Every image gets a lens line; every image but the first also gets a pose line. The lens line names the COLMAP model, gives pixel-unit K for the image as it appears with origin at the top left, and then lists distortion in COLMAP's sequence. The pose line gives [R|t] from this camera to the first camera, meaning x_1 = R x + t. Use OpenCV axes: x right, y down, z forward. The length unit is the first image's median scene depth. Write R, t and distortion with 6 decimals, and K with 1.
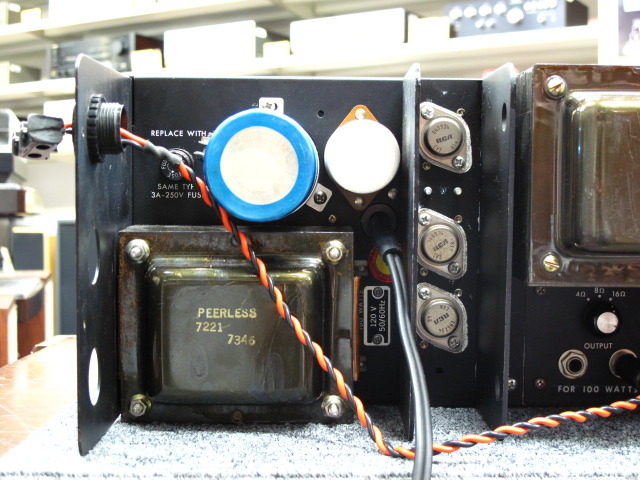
lens RADIAL K [[1054.9, 0, 320.0], [0, 1054.9, 240.0], [0, 0, 1]] dist [-0.188363, 0.023974]
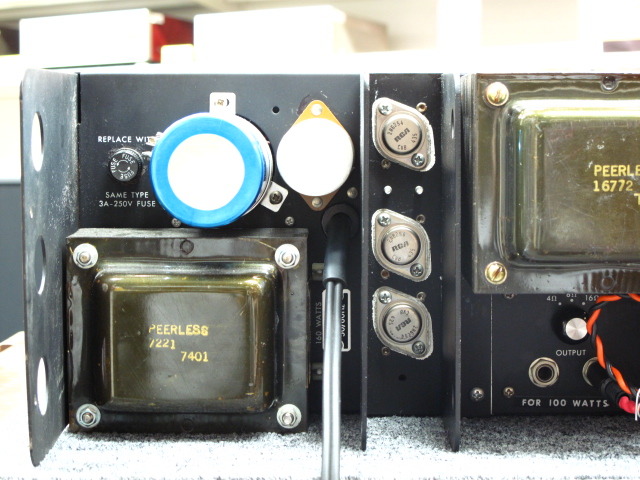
lens RADIAL K [[1335.5, 0, 320.0], [0, 1335.5, 240.0], [0, 0, 1]] dist [0.097193, 0.163091]
pose [[0.999917, -0.004320, 0.012113, 0.026333], [0.004122, 0.999858, 0.016358, -0.021899], [-0.012182, -0.016307, 0.999793, -0.217689]]
